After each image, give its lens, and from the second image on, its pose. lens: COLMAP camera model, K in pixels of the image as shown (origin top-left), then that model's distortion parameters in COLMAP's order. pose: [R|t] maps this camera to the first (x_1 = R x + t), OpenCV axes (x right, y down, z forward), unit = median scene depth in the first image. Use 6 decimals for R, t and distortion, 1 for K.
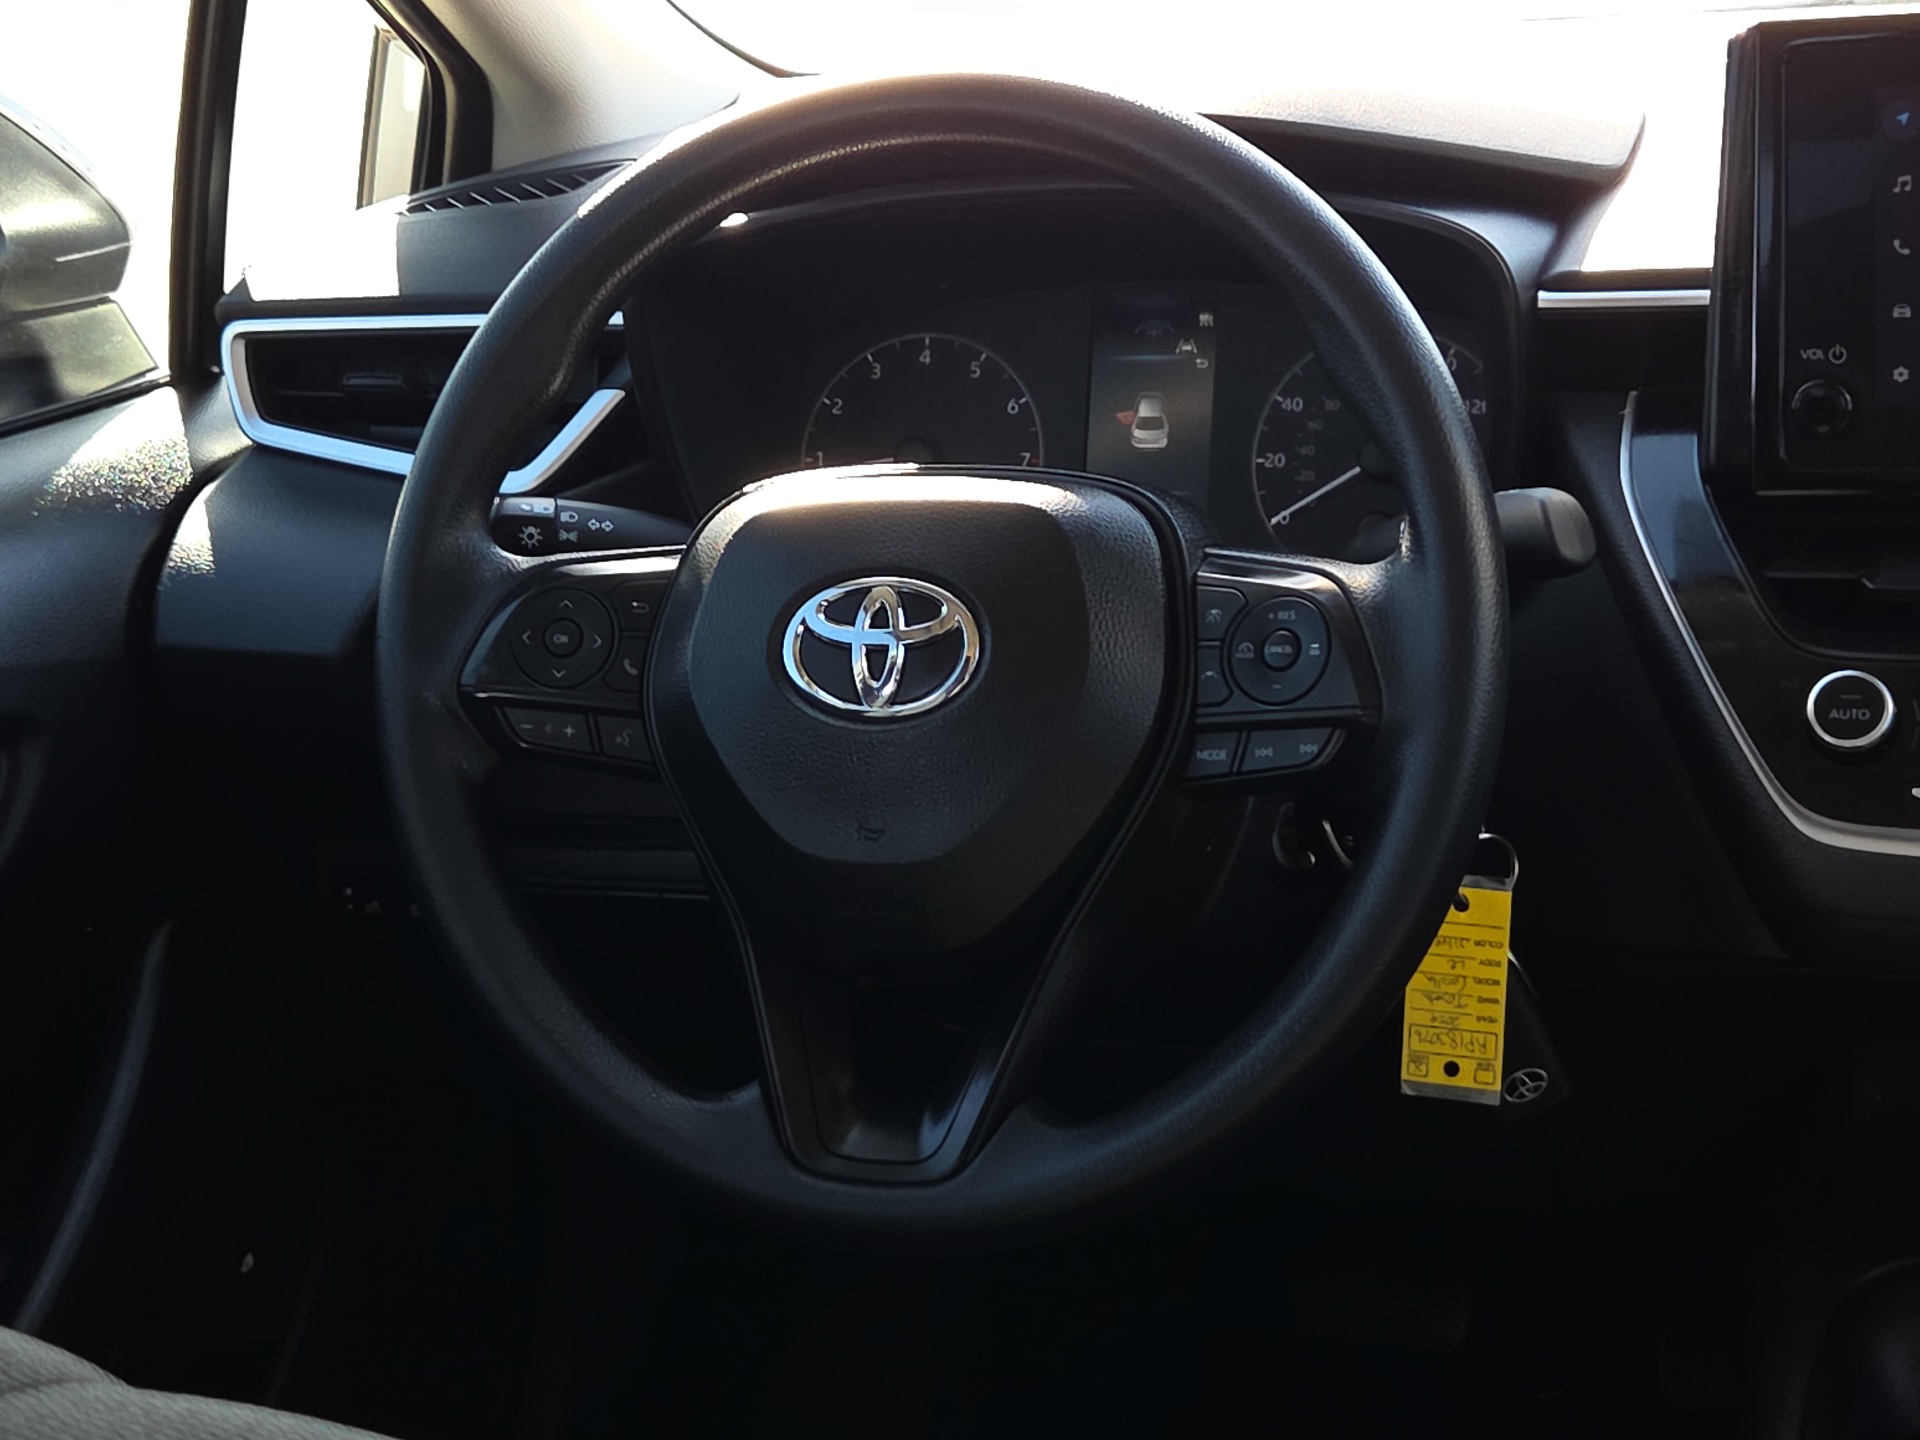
lens RADIAL K [[3293.0, 0, 960.2], [0, 3293.0, 672.6], [0, 0, 1]] dist [0.104805, -0.338128]
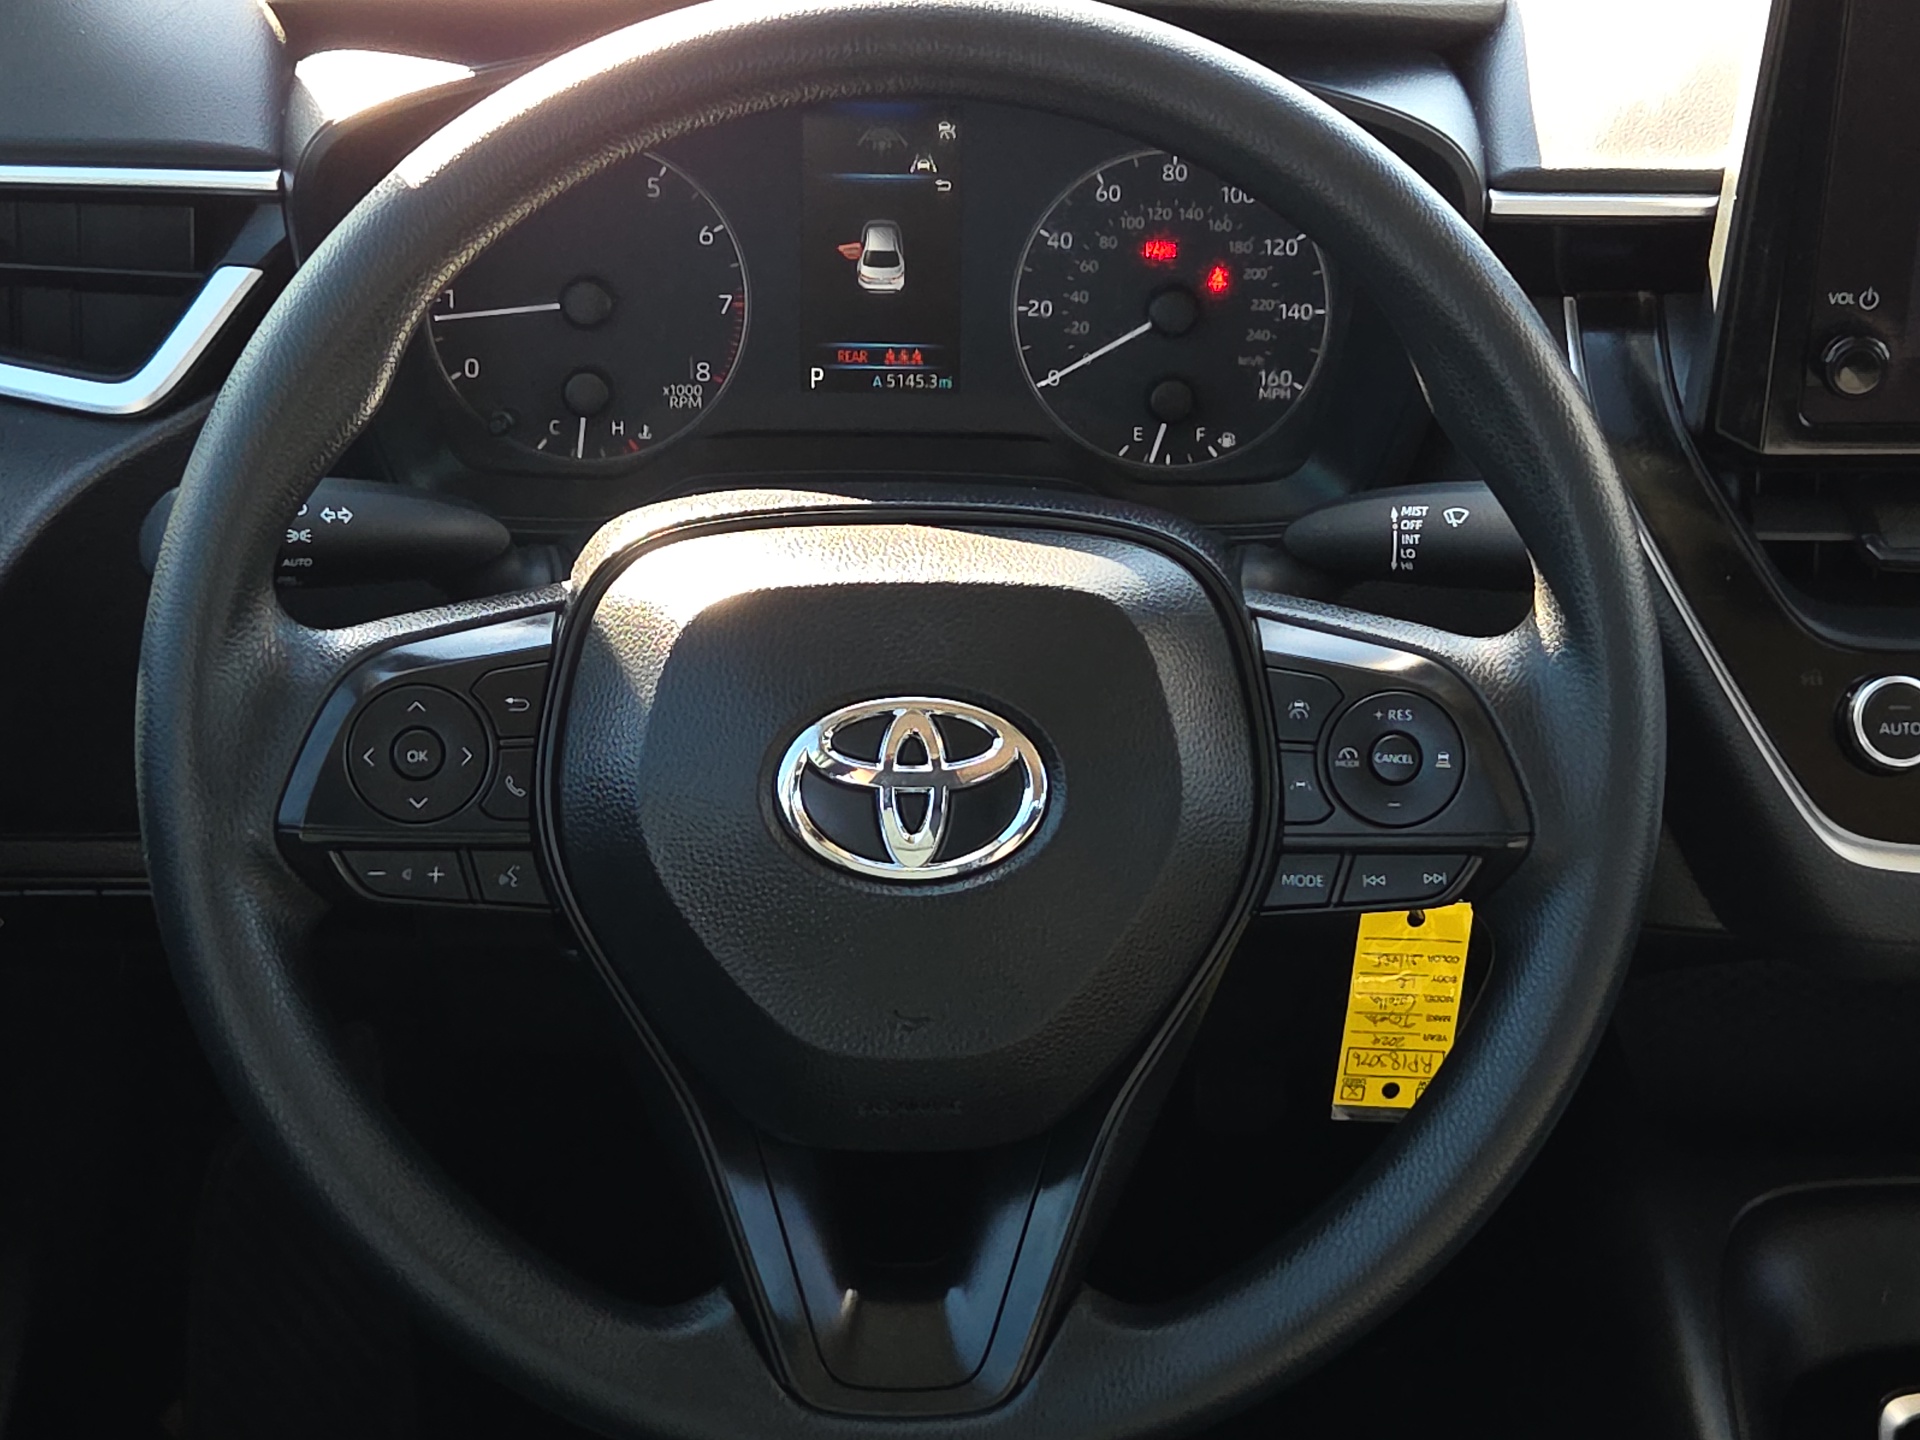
lens RADIAL K [[3175.7, 0, 960.0], [0, 3175.7, 720.0], [0, 0, 1]] dist [0.026210, 0.128644]
pose [[0.930059, -0.096878, 0.354407, -0.253324], [0.003203, 0.966712, 0.255849, -0.196151], [-0.367395, -0.236819, 0.899409, 0.298395]]
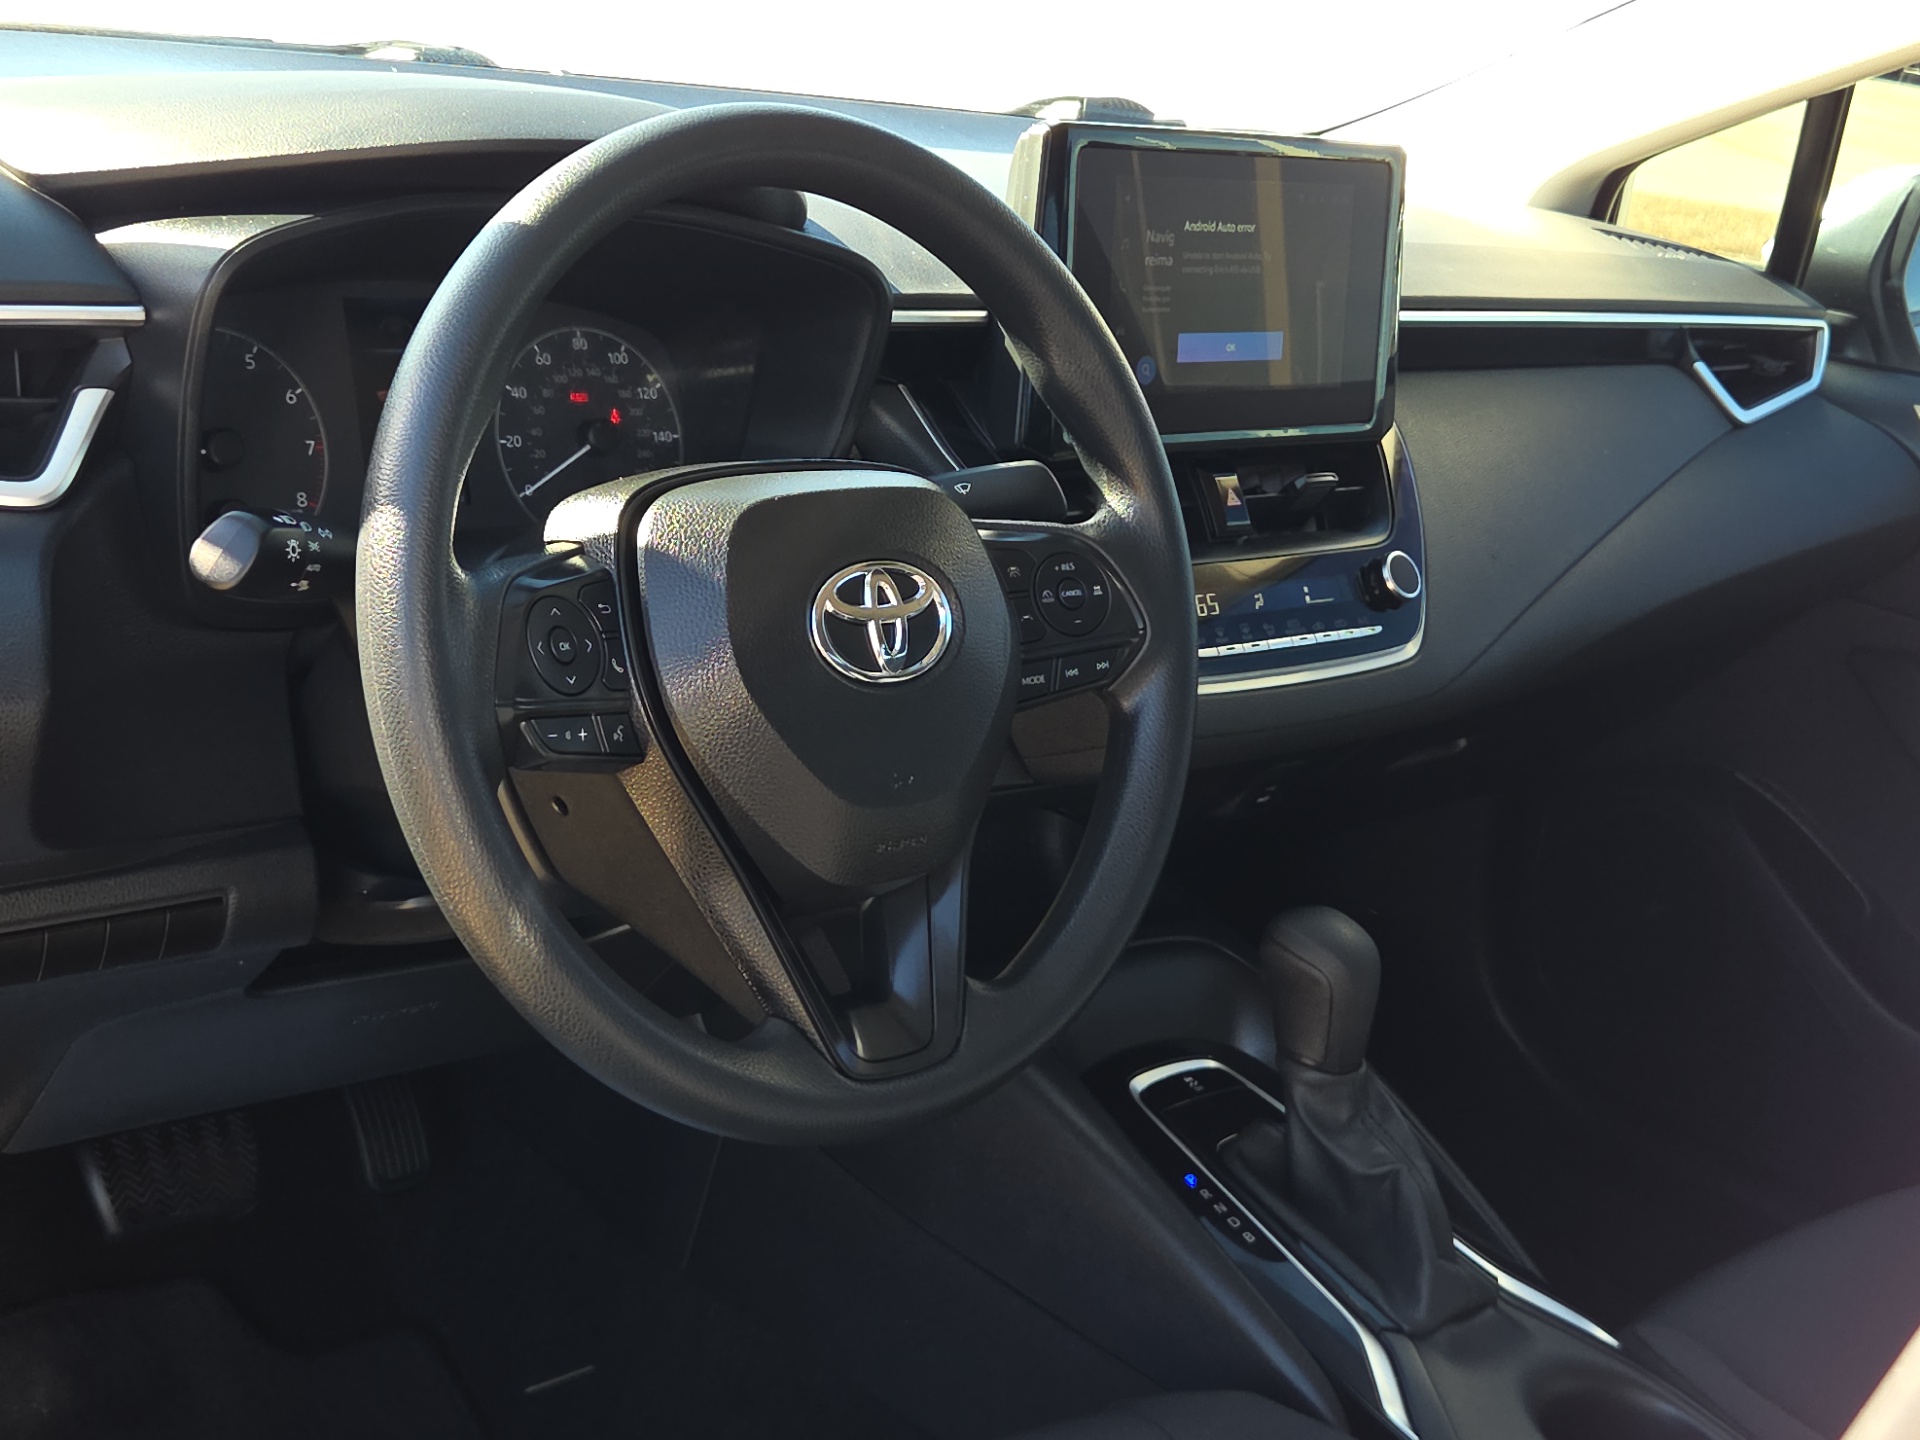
lens RADIAL K [[2566.9, 0, 960.0], [0, 2566.9, 720.0], [0, 0, 1]] dist [0.018232, -0.023562]
pose [[0.462359, -0.128168, 0.877381, -0.740653], [0.065582, 0.991731, 0.110312, -0.065204], [-0.884264, 0.006537, 0.466941, 0.505558]]
